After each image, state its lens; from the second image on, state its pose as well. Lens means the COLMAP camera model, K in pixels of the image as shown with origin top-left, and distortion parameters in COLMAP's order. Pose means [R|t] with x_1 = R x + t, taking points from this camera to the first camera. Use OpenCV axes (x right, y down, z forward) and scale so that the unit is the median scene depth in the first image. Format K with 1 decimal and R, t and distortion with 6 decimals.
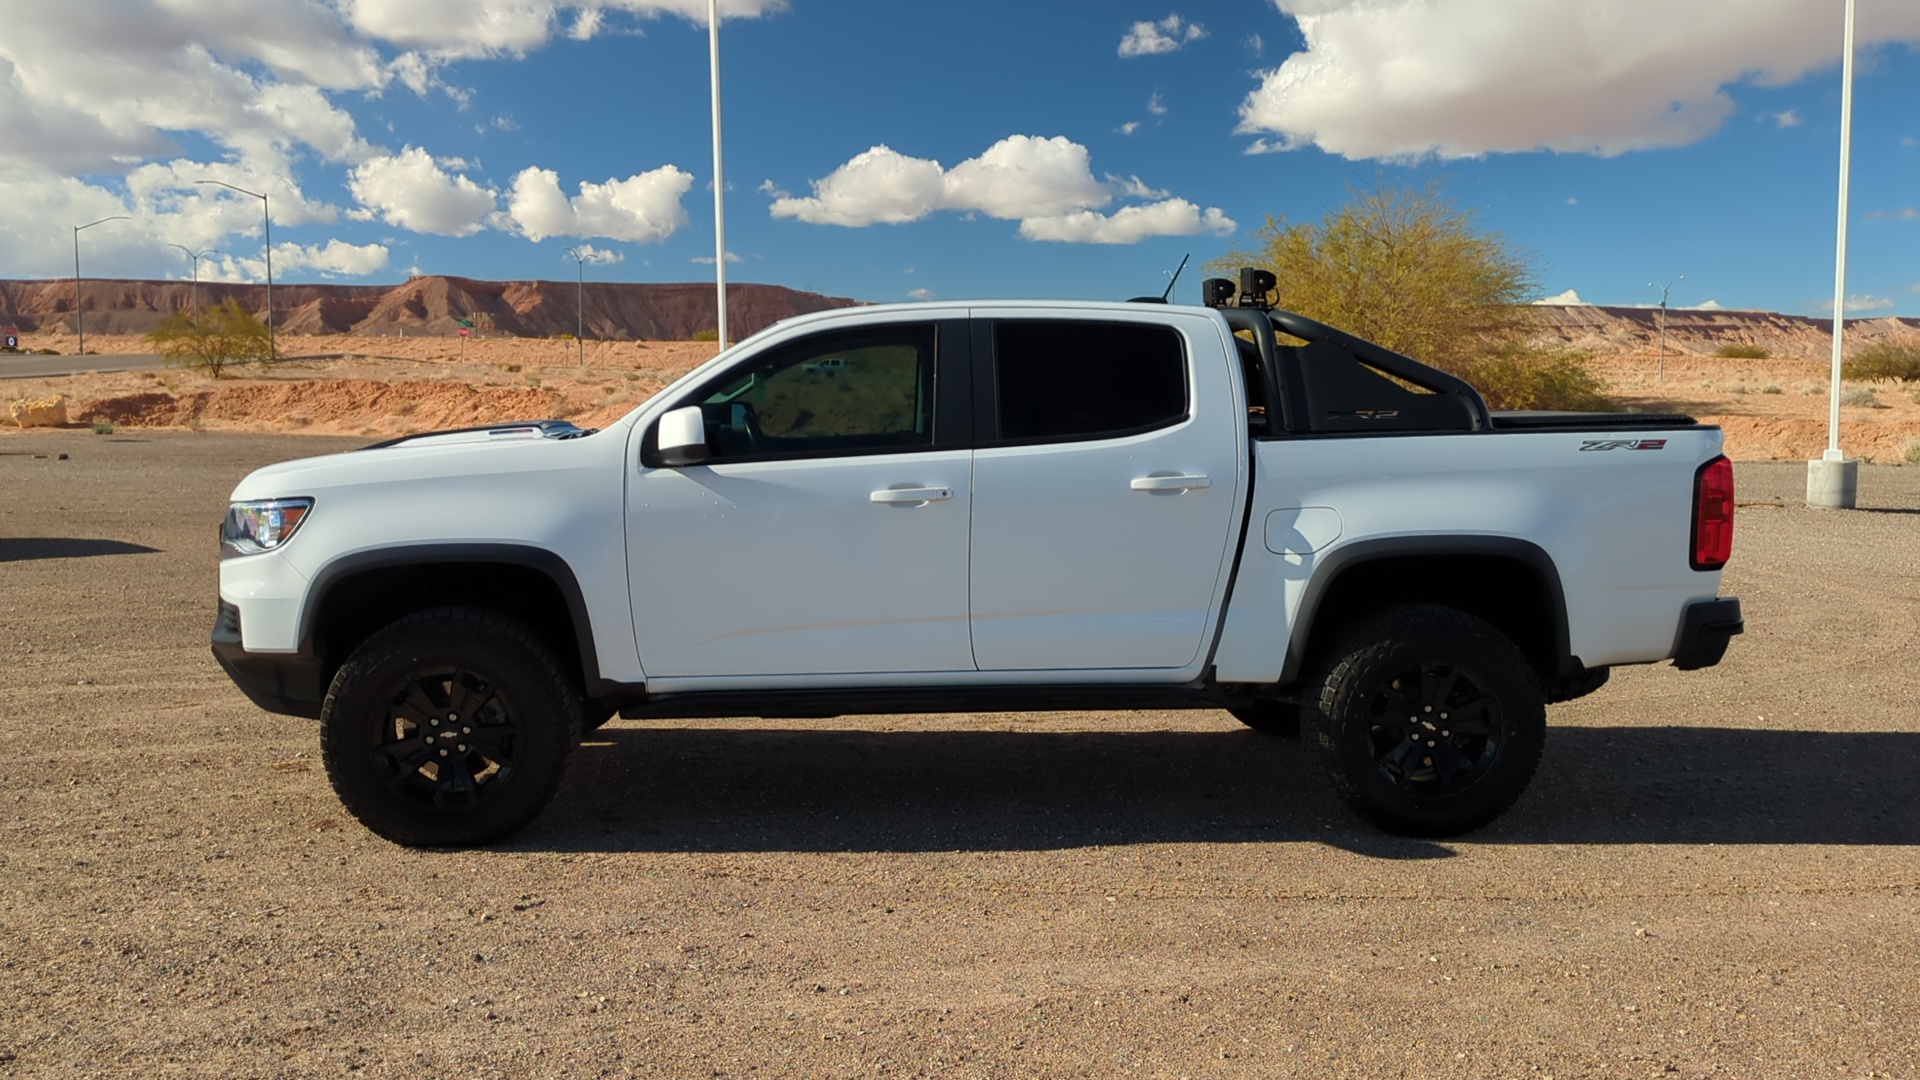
lens RADIAL K [[1644.2, 0, 977.7], [0, 1644.2, 545.7], [0, 0, 1]] dist [0.085340, -0.123480]
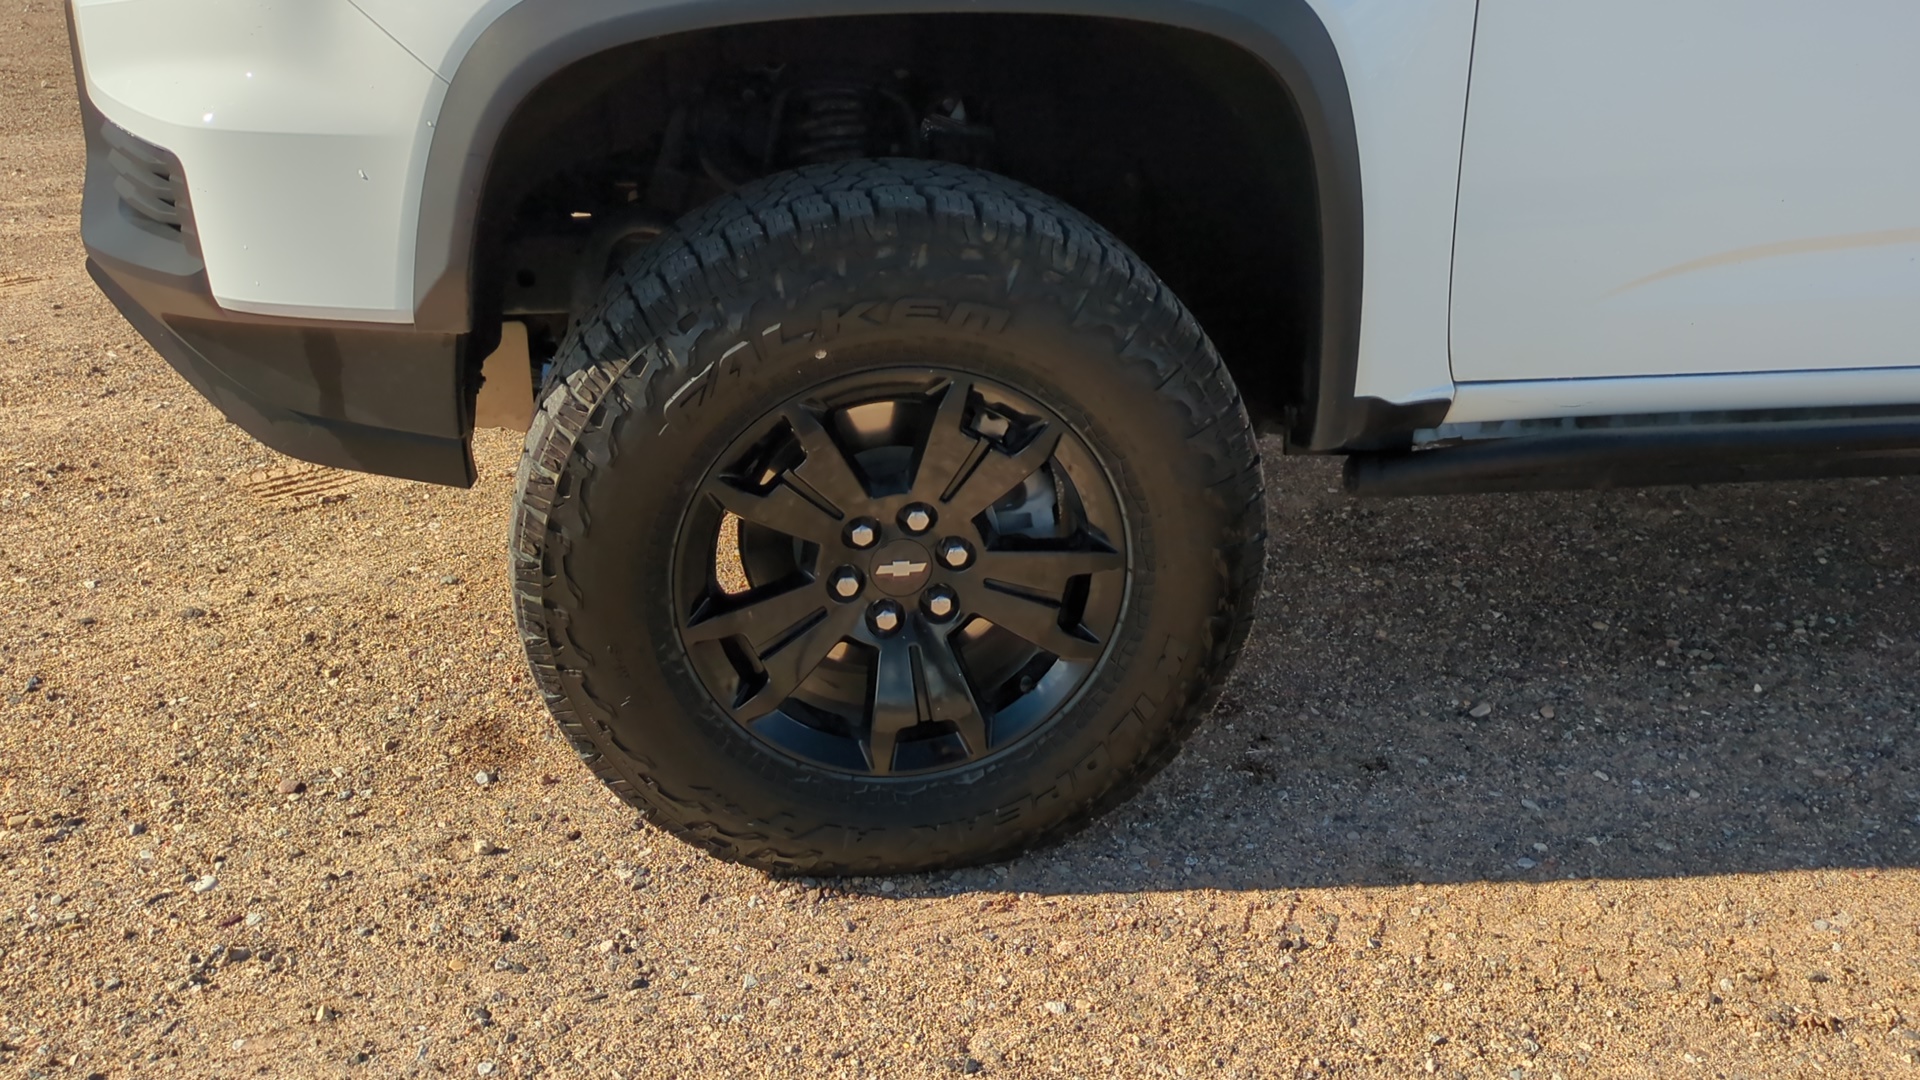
lens RADIAL K [[1601.5, 0, 960.0], [0, 1601.5, 540.0], [0, 0, 1]] dist [0.057201, -0.001950]
pose [[0.996269, -0.009791, 0.085739, -0.332208], [-0.018524, 0.946120, 0.323285, 0.005979], [-0.084285, -0.323667, 0.942410, 0.697498]]
